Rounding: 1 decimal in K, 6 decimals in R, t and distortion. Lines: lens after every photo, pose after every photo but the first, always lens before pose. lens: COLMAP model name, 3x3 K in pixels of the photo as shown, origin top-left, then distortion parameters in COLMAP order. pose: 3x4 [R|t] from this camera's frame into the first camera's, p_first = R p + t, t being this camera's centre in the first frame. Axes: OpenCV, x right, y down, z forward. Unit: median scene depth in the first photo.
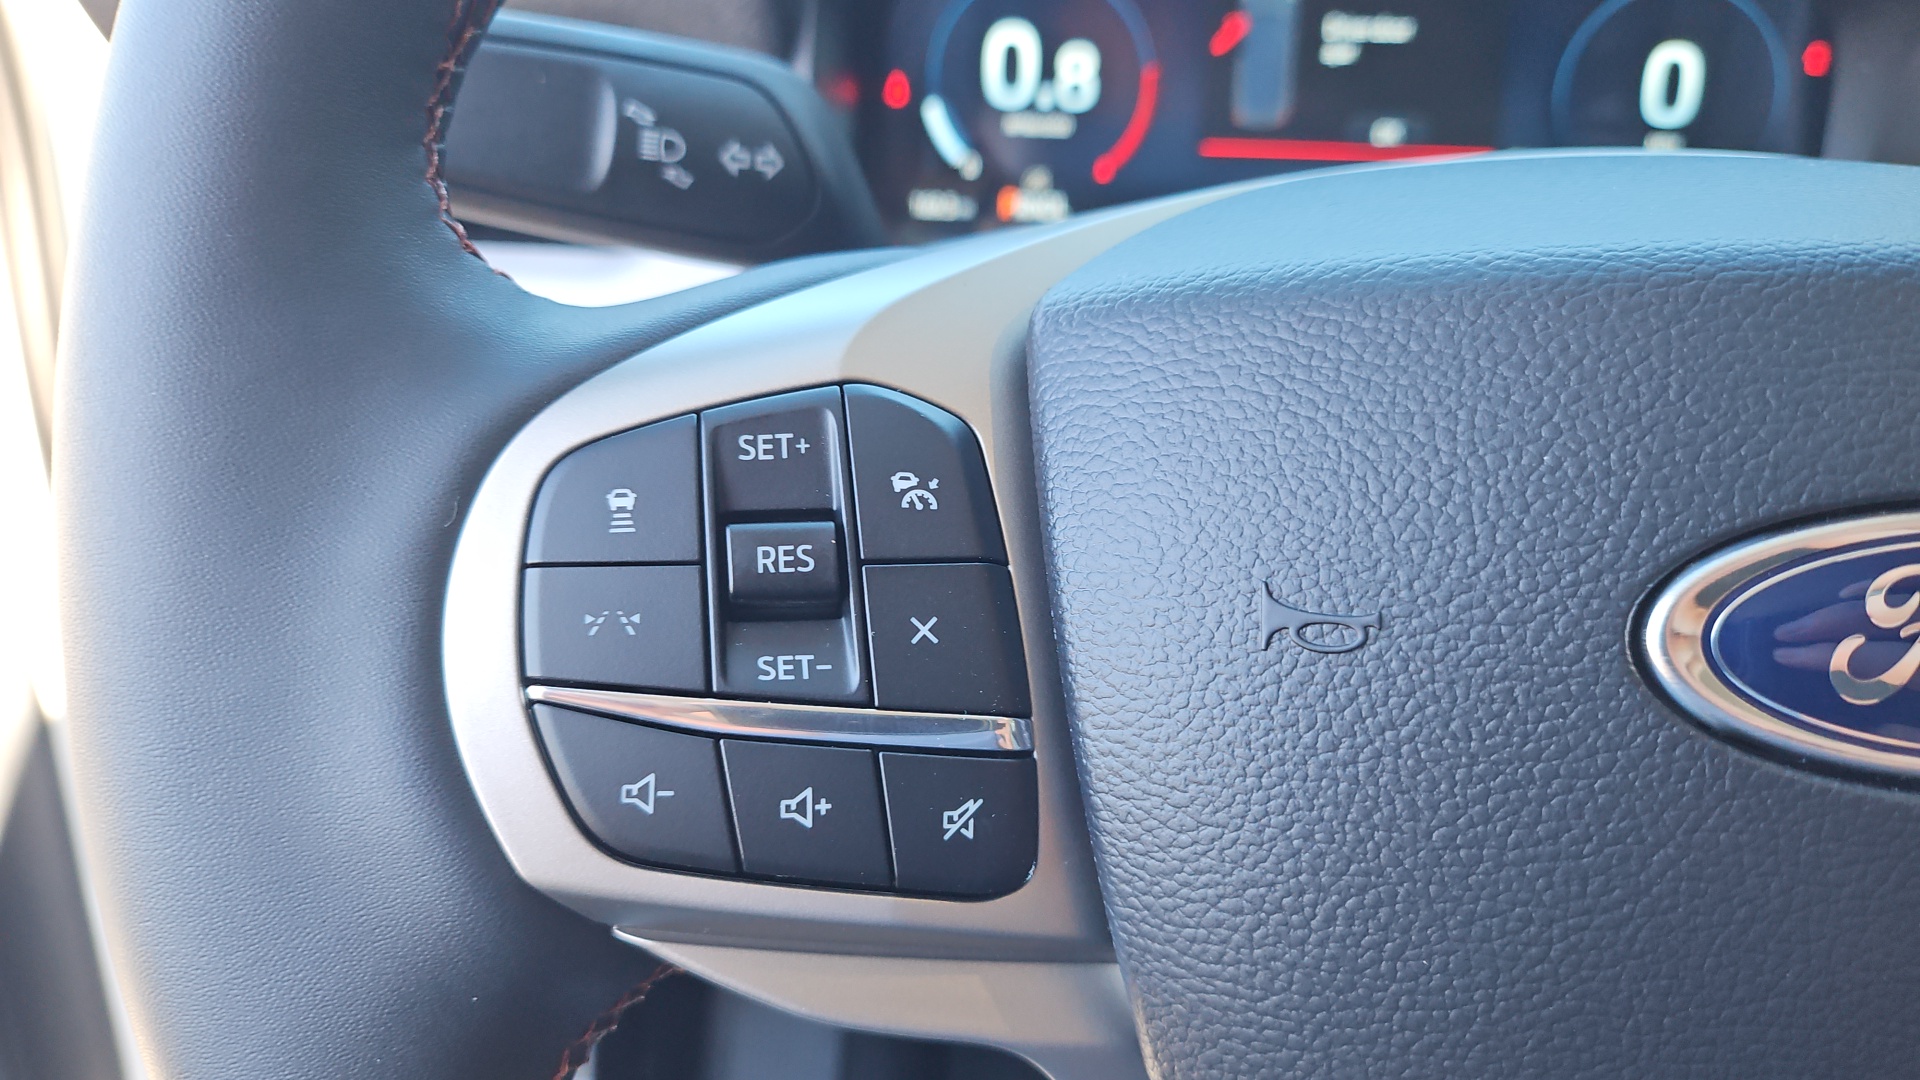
lens RADIAL K [[1365.1, 0, 947.9], [0, 1365.1, 524.5], [0, 0, 1]] dist [0.046821, -0.041594]
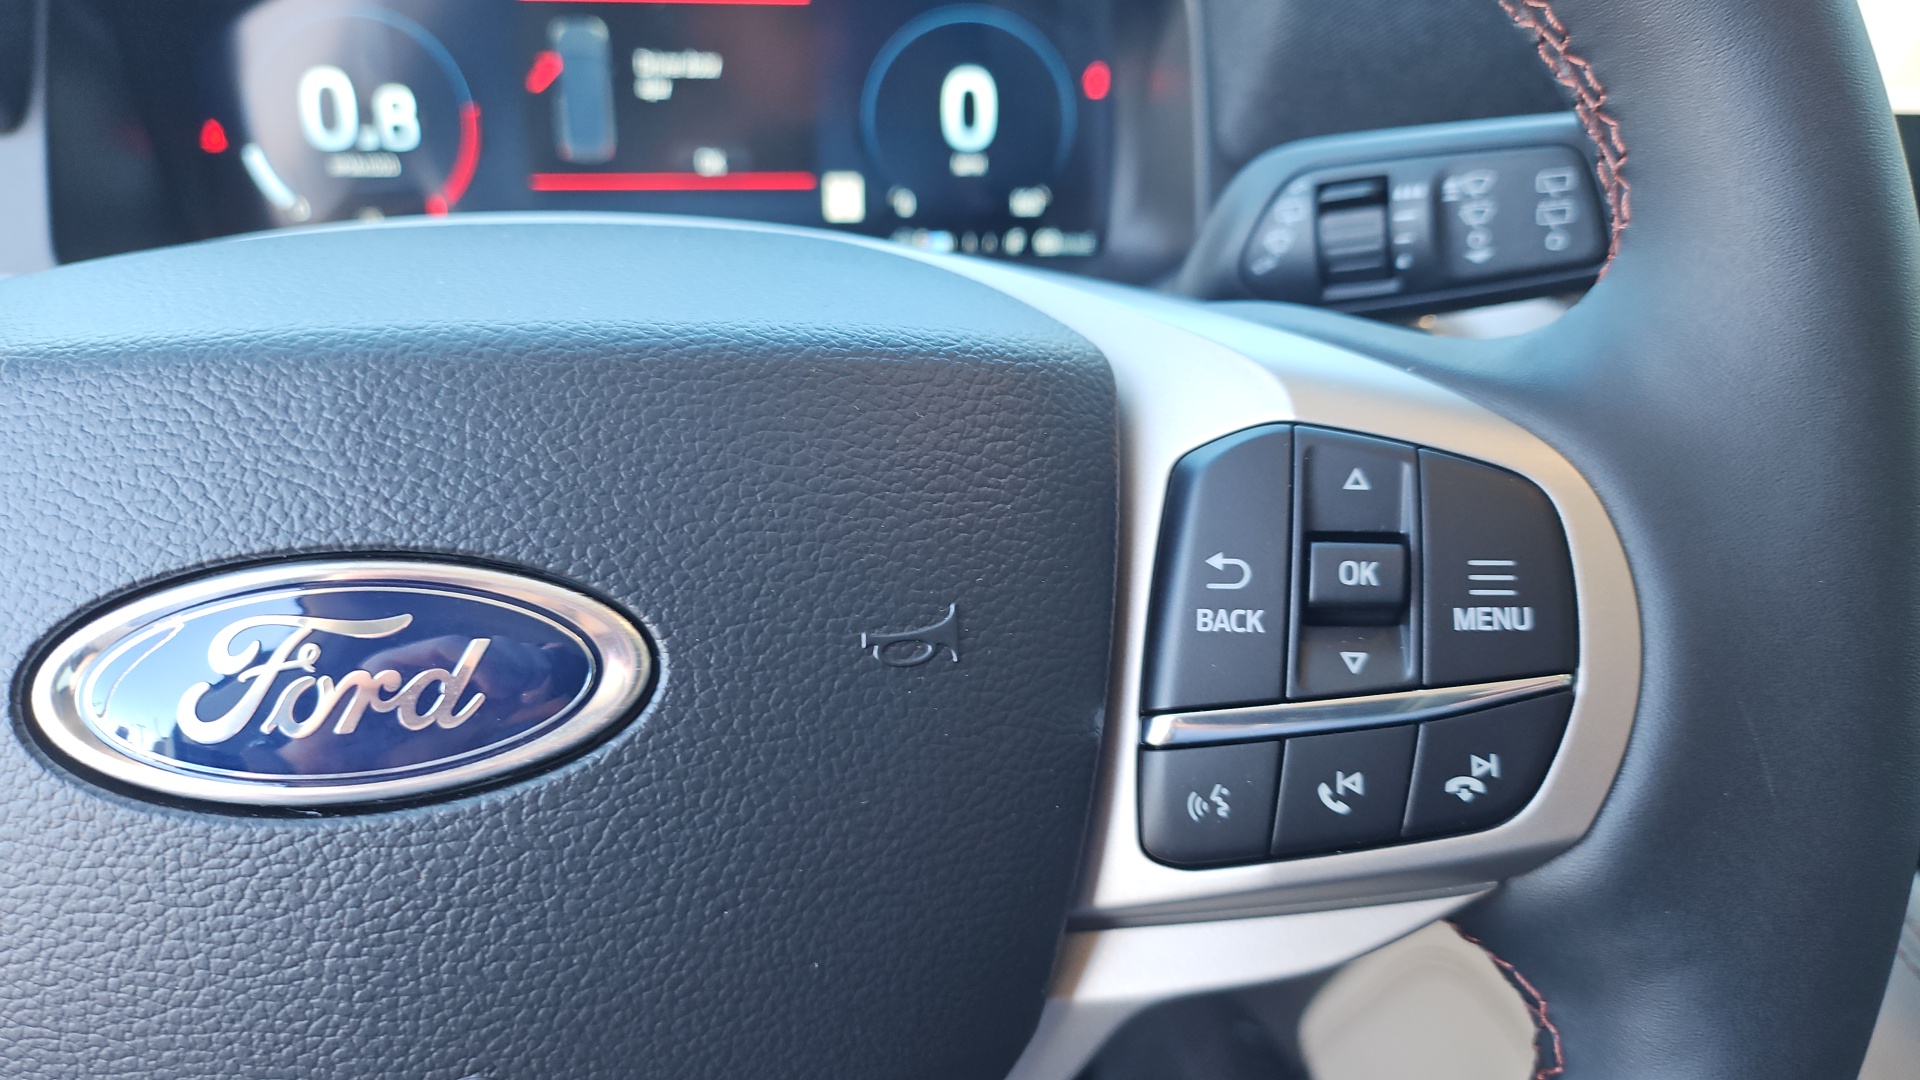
lens RADIAL K [[1365.1, 0, 954.4], [0, 1365.1, 535.3], [0, 0, 1]] dist [0.046821, -0.041594]
pose [[0.985034, -0.082649, 0.151254, 0.323893], [0.081414, 0.996577, 0.014348, -0.002129], [-0.151922, -0.001819, 0.988391, -0.062610]]
